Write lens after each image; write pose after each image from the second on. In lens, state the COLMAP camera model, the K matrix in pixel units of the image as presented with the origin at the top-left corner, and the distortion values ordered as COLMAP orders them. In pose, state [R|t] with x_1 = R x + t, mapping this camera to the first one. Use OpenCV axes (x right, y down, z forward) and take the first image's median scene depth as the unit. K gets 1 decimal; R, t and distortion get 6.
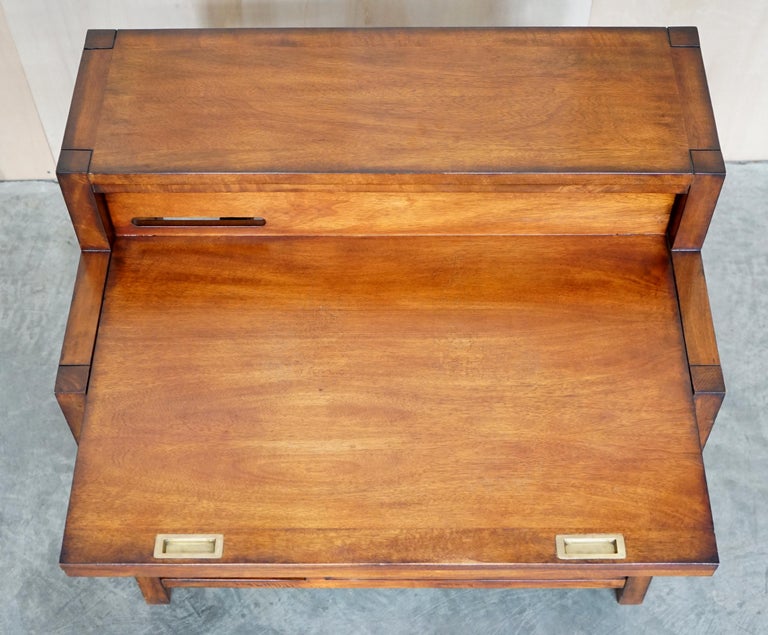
lens RADIAL K [[1197.2, 0, 384.0], [0, 1197.2, 317.5], [0, 0, 1]] dist [-0.023961, 0.025150]
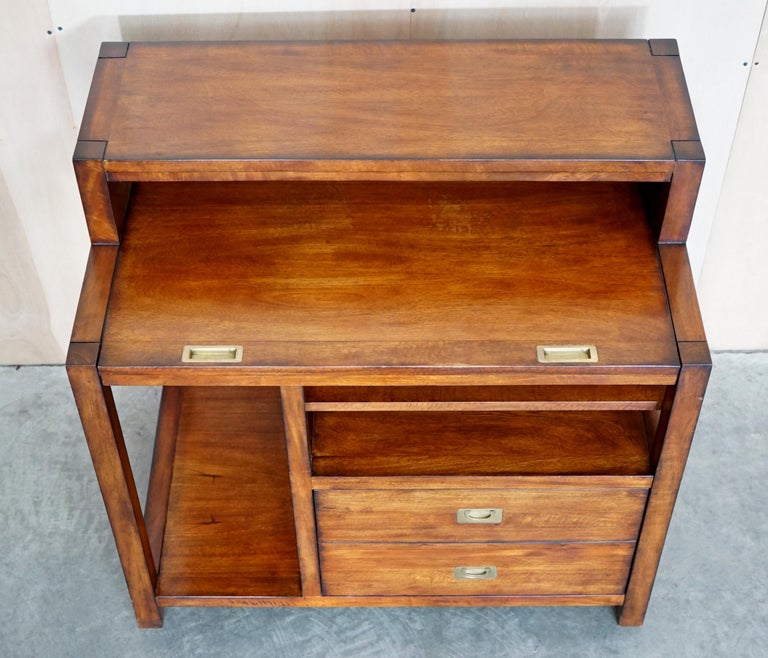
lens RADIAL K [[1298.0, 0, 396.1], [0, 1298.0, 329.2], [0, 0, 1]] dist [-0.028491, -0.024347]
pose [[0.999932, -0.003711, 0.011082, -0.001474], [0.005078, 0.992012, -0.126043, 0.171914], [-0.010525, 0.126090, 0.991963, -0.118632]]
